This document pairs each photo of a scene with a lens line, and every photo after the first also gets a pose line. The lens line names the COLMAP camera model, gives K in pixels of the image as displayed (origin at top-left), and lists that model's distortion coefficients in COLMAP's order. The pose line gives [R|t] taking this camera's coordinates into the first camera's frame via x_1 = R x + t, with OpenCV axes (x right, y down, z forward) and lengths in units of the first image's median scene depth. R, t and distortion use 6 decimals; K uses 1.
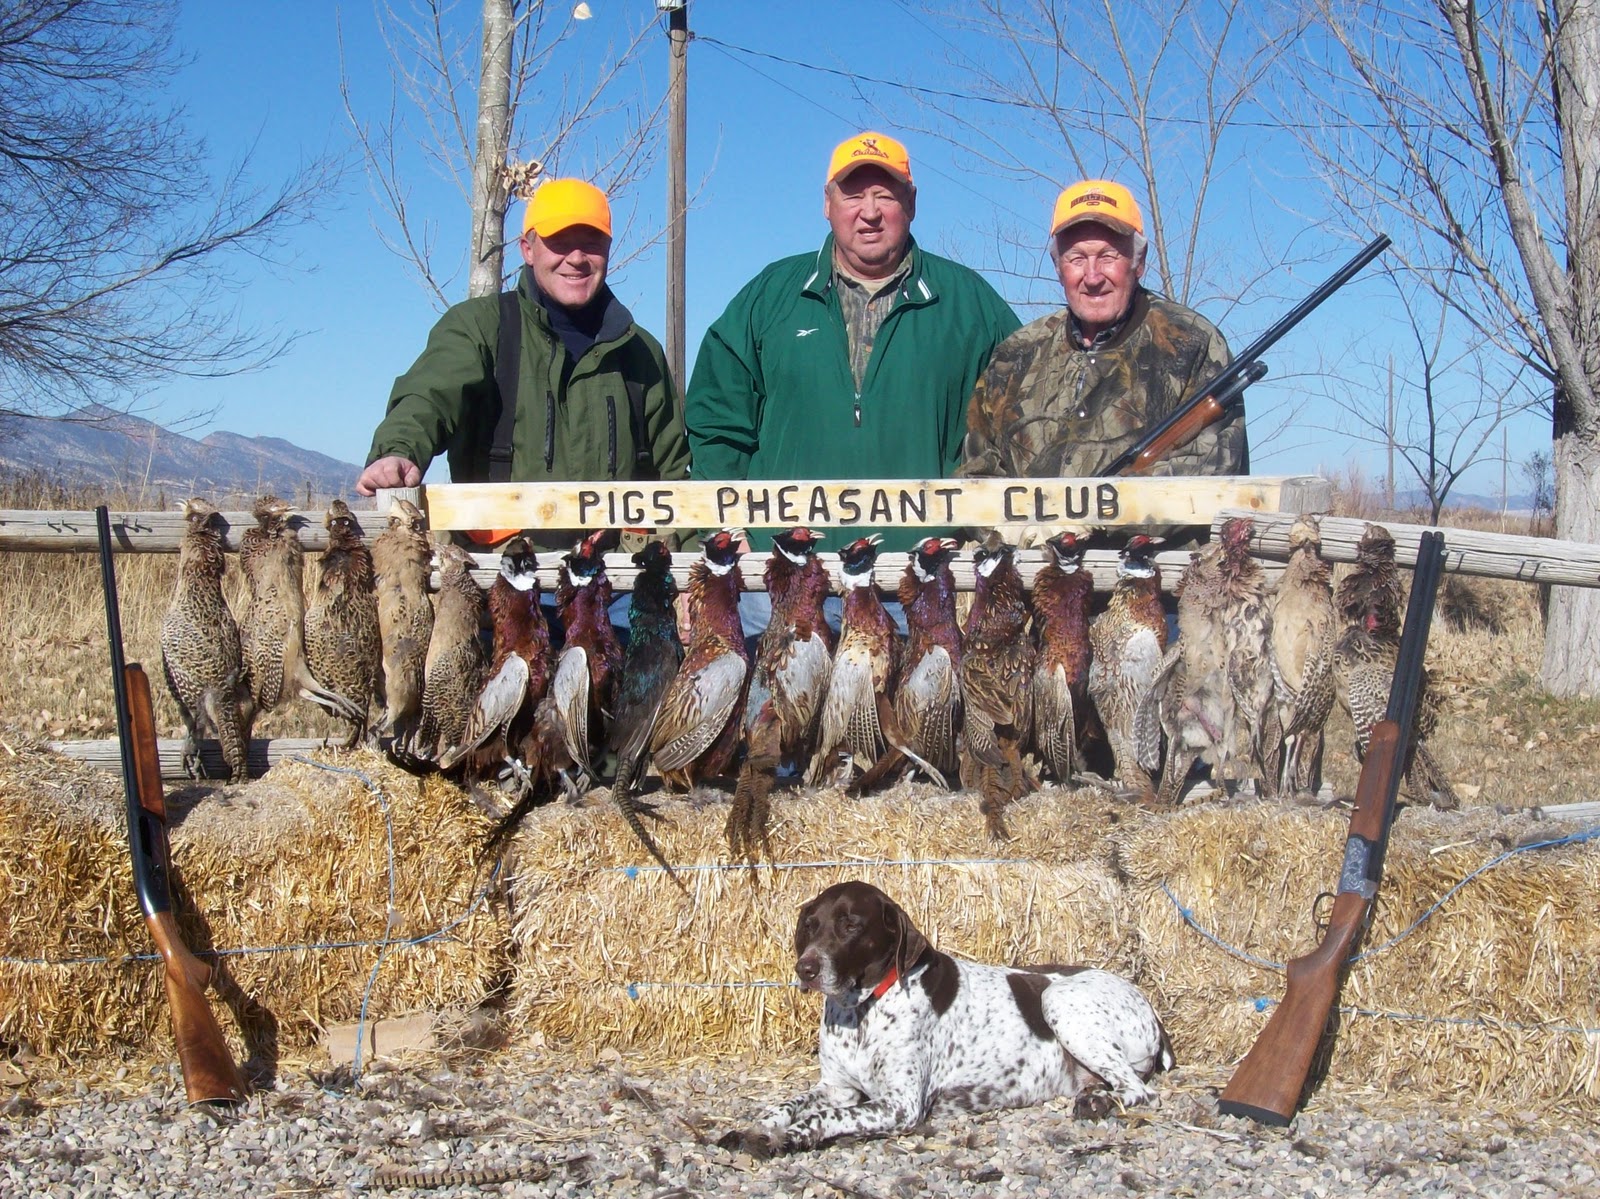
lens RADIAL K [[3084.8, 0, 849.3], [0, 3084.8, 427.1], [0, 0, 1]] dist [-0.070694, -0.197031]
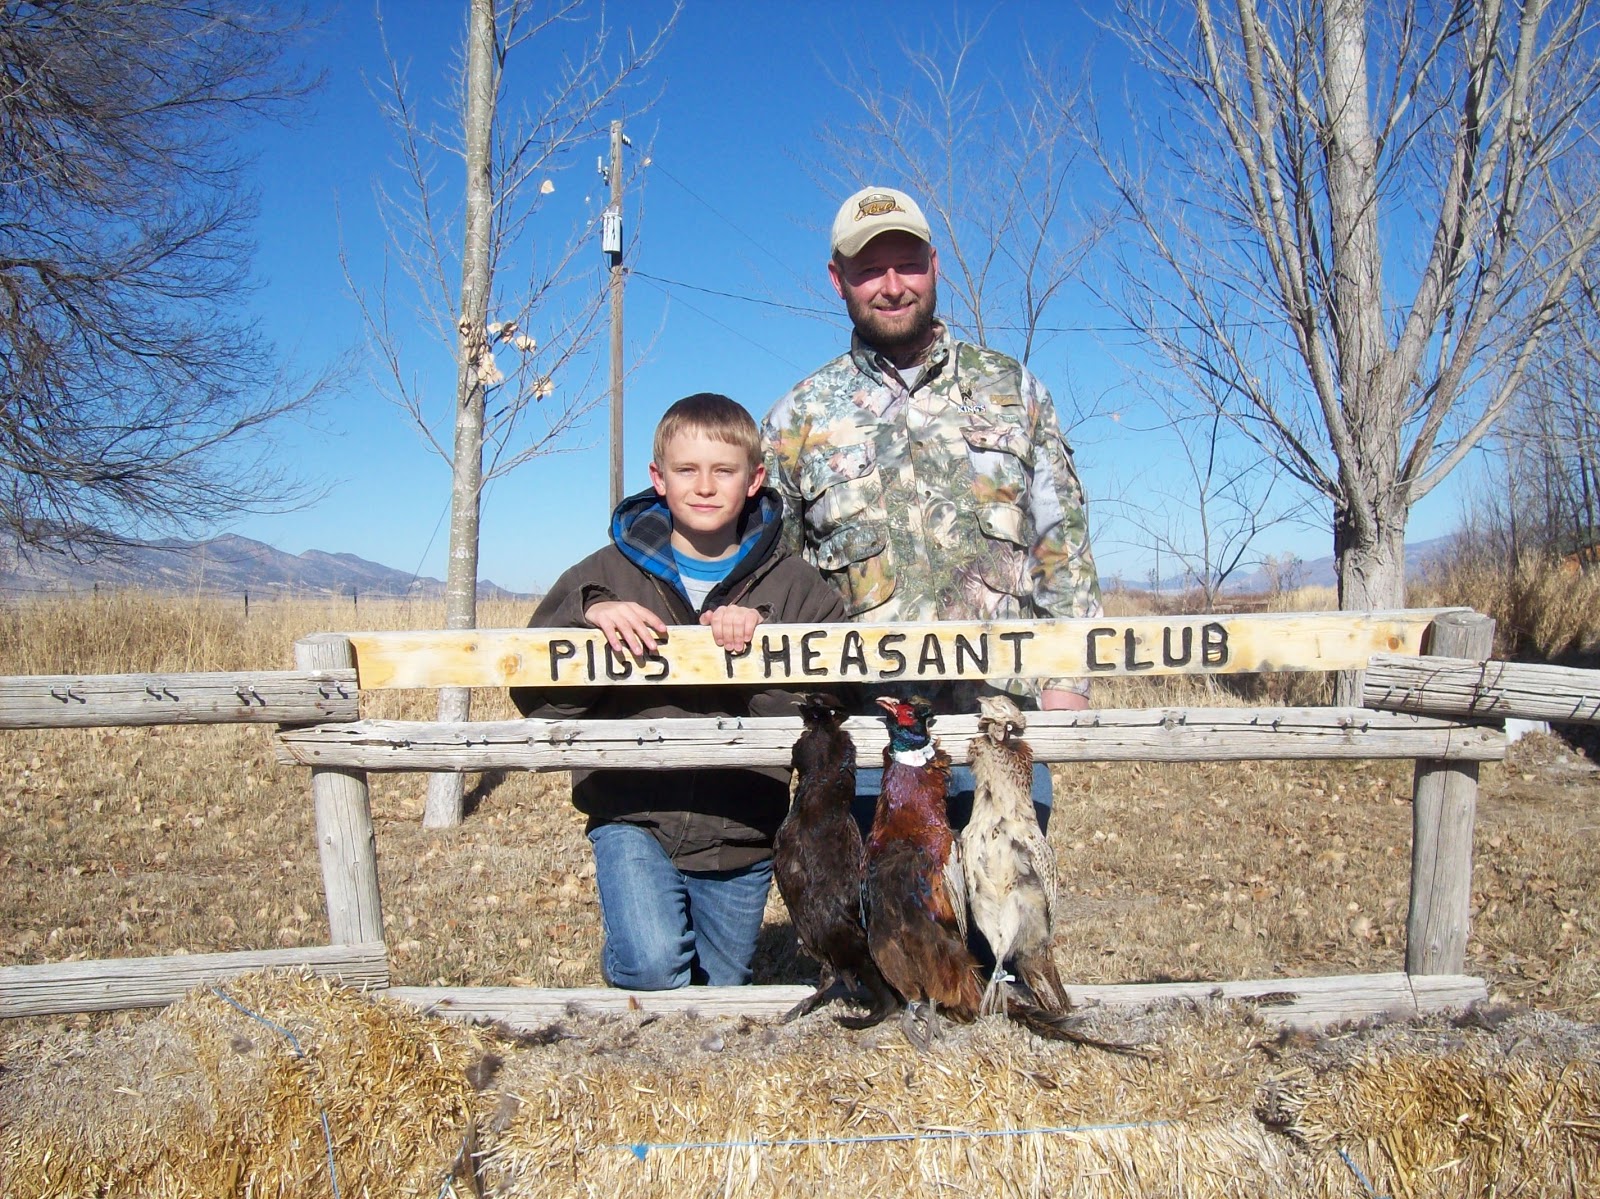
lens RADIAL K [[2032.1, 0, 797.7], [0, 2032.1, 565.9], [0, 0, 1]] dist [-0.176511, 0.071199]
pose [[0.999361, -0.012509, 0.033497, -0.041166], [0.012141, 0.999864, 0.011166, -0.003400], [-0.033632, -0.010752, 0.999376, 0.478263]]
